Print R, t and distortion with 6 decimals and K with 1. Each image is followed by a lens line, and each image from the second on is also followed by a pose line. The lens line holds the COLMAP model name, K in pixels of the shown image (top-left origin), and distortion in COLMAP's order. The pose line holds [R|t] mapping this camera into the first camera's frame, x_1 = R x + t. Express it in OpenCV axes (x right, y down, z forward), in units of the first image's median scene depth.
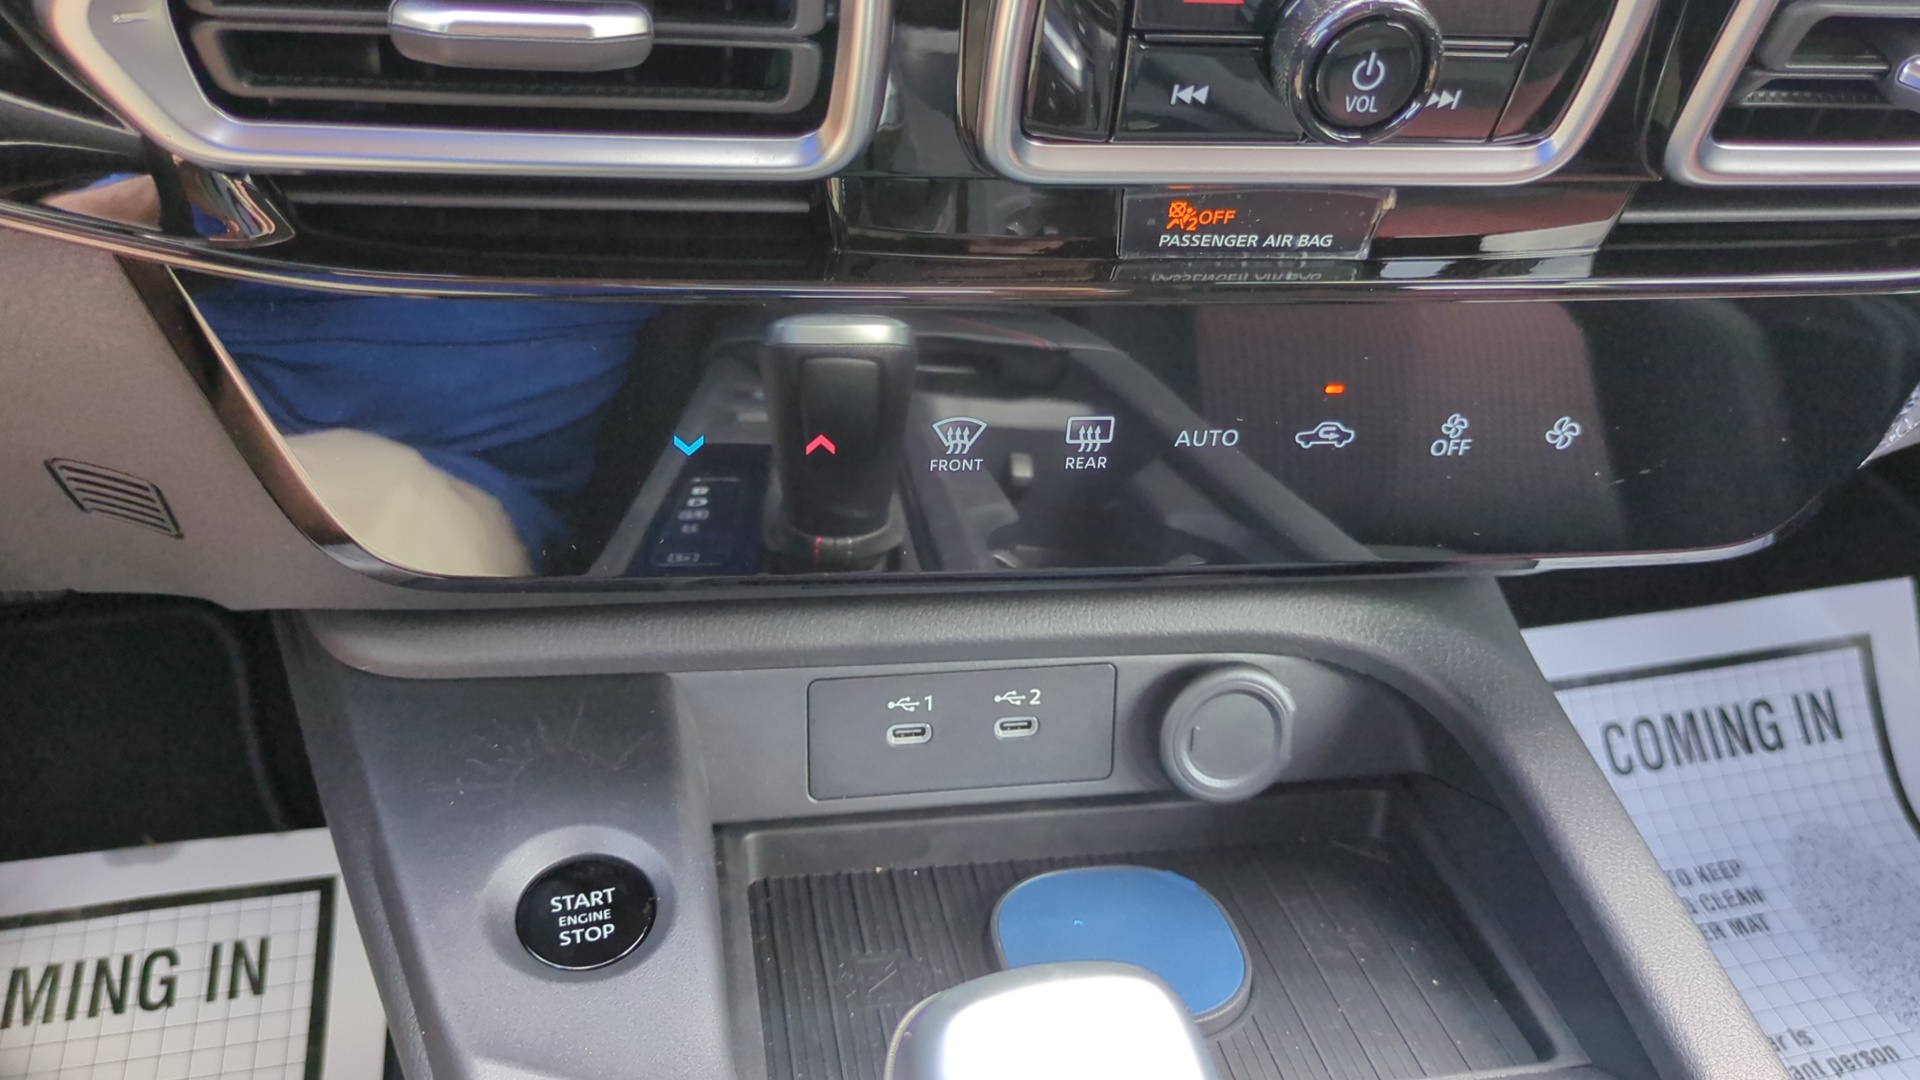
lens RADIAL K [[1642.0, 0, 957.0], [0, 1642.0, 517.4], [0, 0, 1]] dist [0.047364, -0.113611]
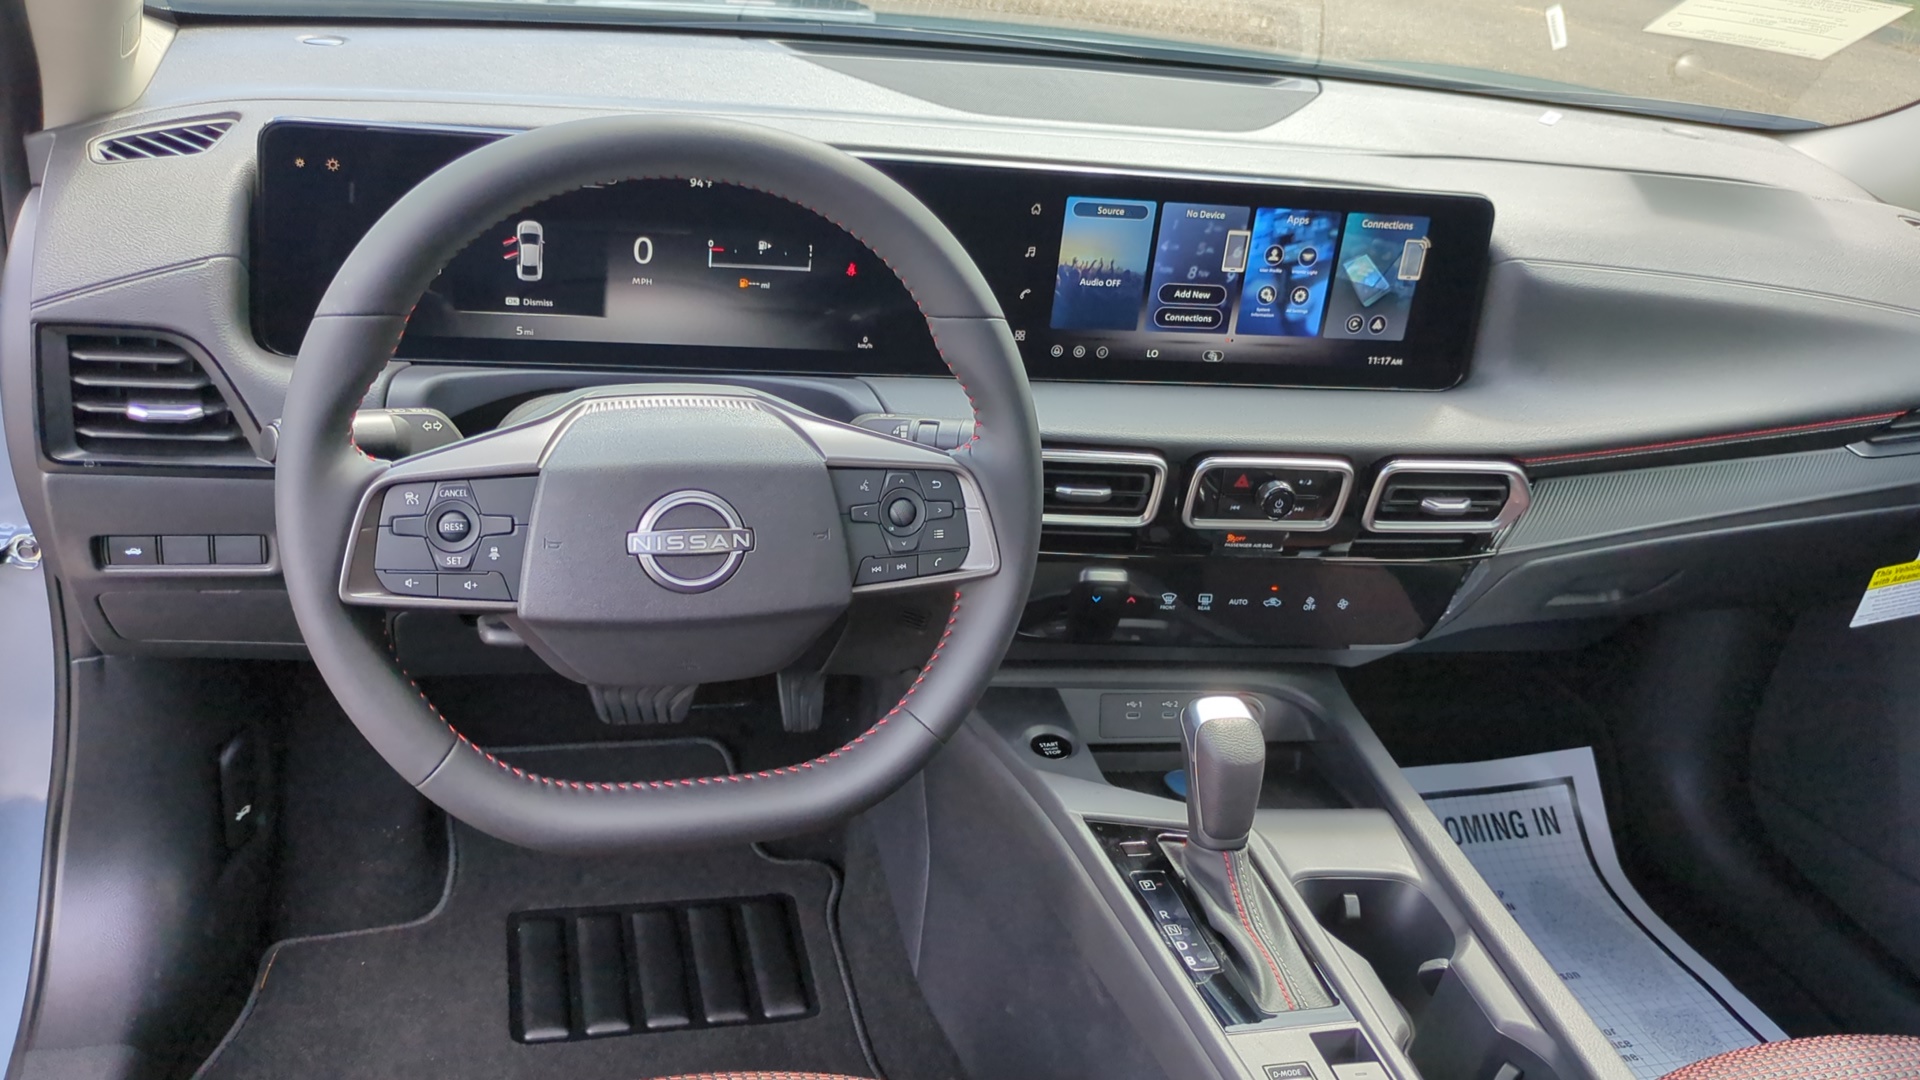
lens RADIAL K [[1642.0, 0, 957.0], [0, 1642.0, 517.4], [0, 0, 1]] dist [0.047364, -0.113611]
pose [[0.999599, 0.012531, 0.025406, -0.530471], [-0.006836, 0.977041, -0.212943, 0.519616], [-0.027491, 0.212684, 0.976734, -2.402983]]
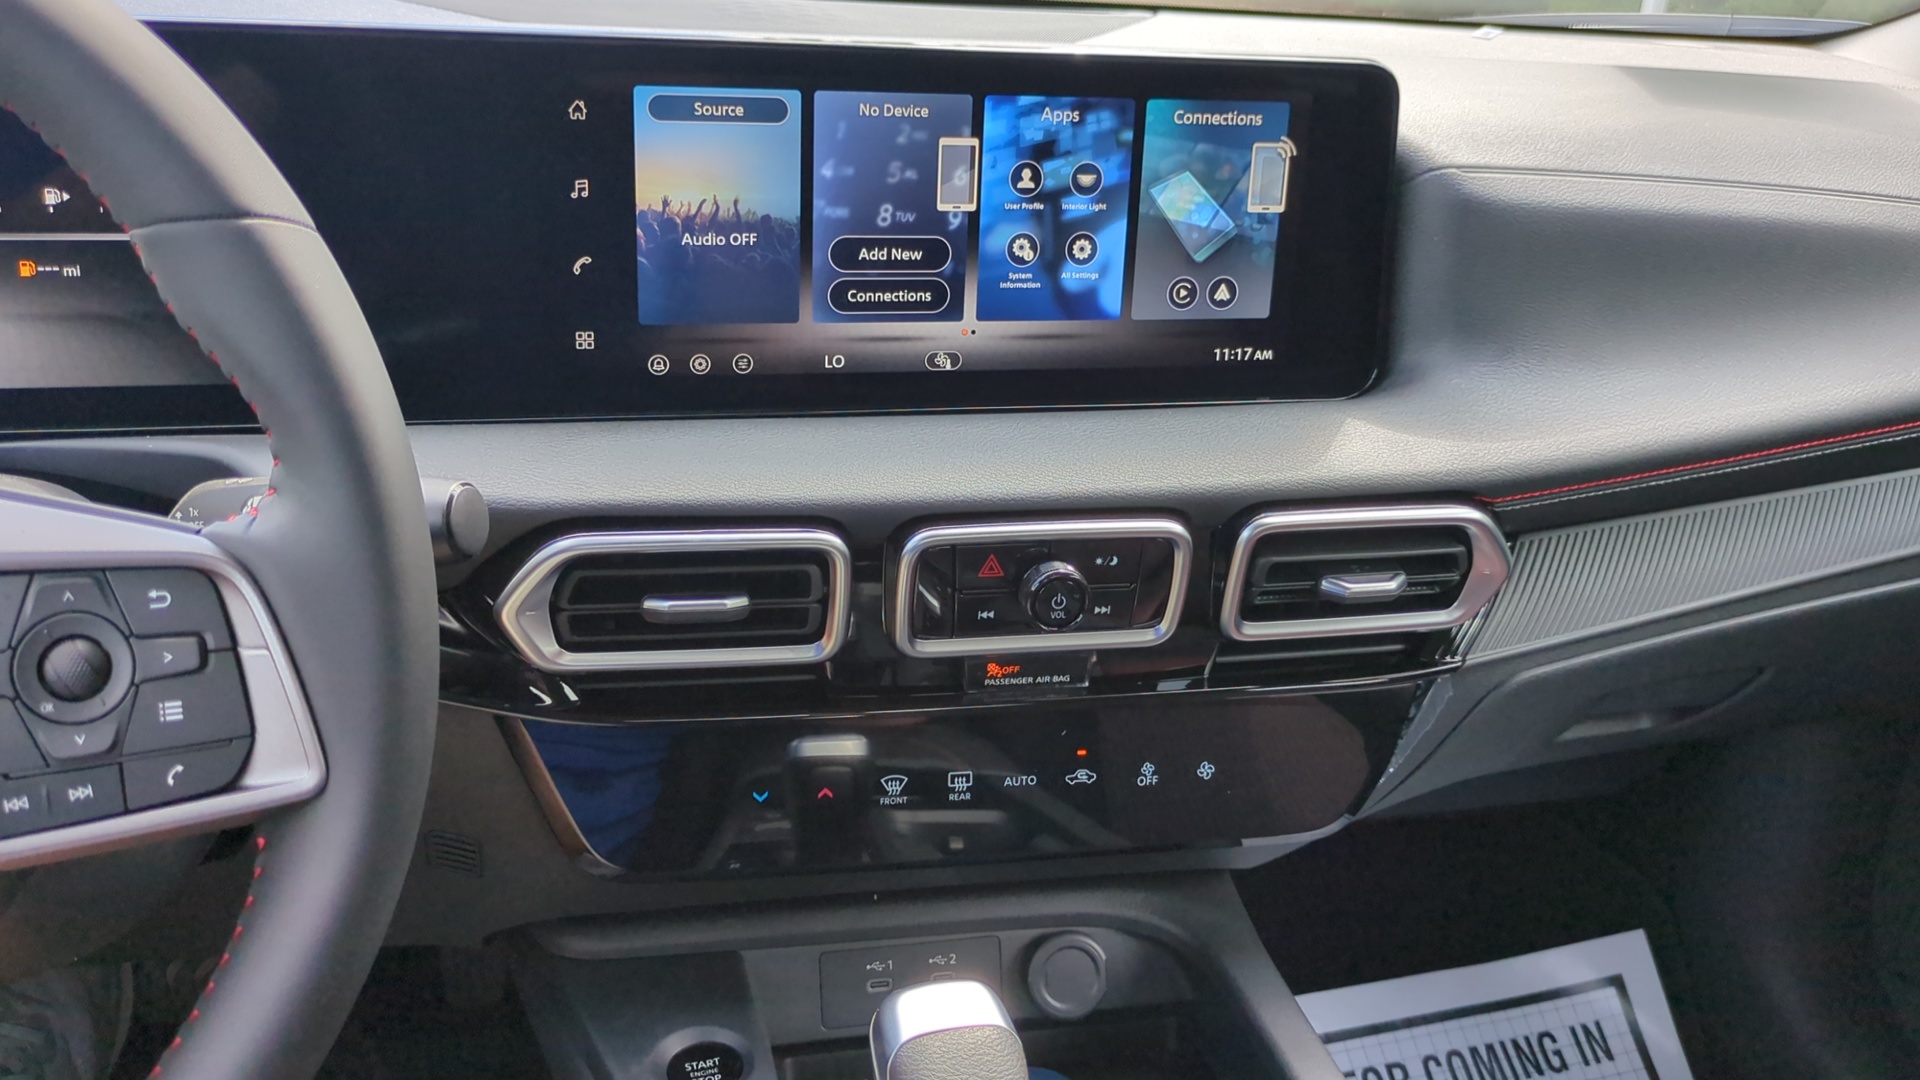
lens RADIAL K [[1642.0, 0, 957.0], [0, 1642.0, 517.4], [0, 0, 1]] dist [0.047364, -0.113611]
pose [[0.997896, -0.058850, 0.027208, 0.041279], [0.064325, 0.951183, -0.301849, 0.242655], [-0.008116, 0.302964, 0.952967, -0.981576]]
